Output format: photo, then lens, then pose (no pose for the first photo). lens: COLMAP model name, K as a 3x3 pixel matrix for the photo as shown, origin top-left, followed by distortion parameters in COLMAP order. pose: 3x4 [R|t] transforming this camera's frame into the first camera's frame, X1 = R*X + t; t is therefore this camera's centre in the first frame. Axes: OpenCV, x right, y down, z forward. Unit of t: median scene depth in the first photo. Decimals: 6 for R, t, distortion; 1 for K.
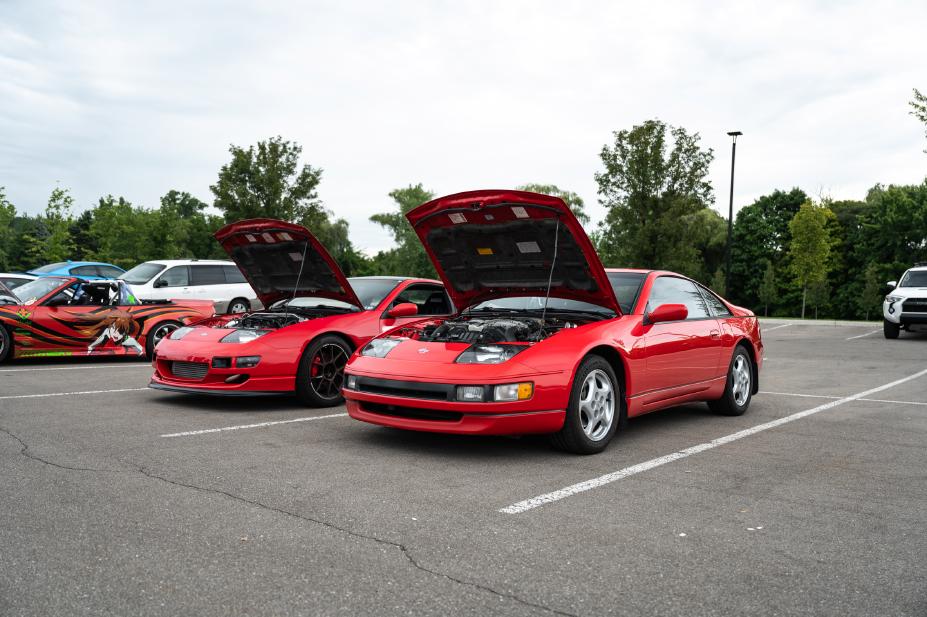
lens RADIAL K [[703.3, 0, 463.5], [0, 703.3, 308.5], [0, 0, 1]] dist [0.027204, -0.007492]
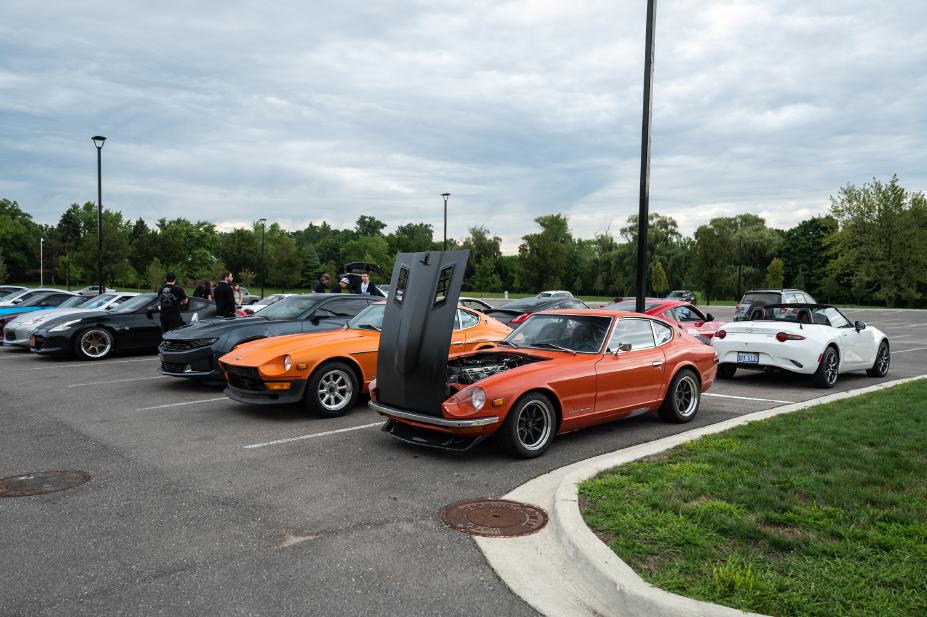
lens RADIAL K [[703.3, 0, 463.5], [0, 703.3, 308.5], [0, 0, 1]] dist [0.027204, -0.007492]
pose [[0.992628, -0.014976, -0.120268, -0.085329], [0.016818, 0.999756, 0.014315, -0.007783], [0.120025, -0.016232, 0.992638, -0.444398]]
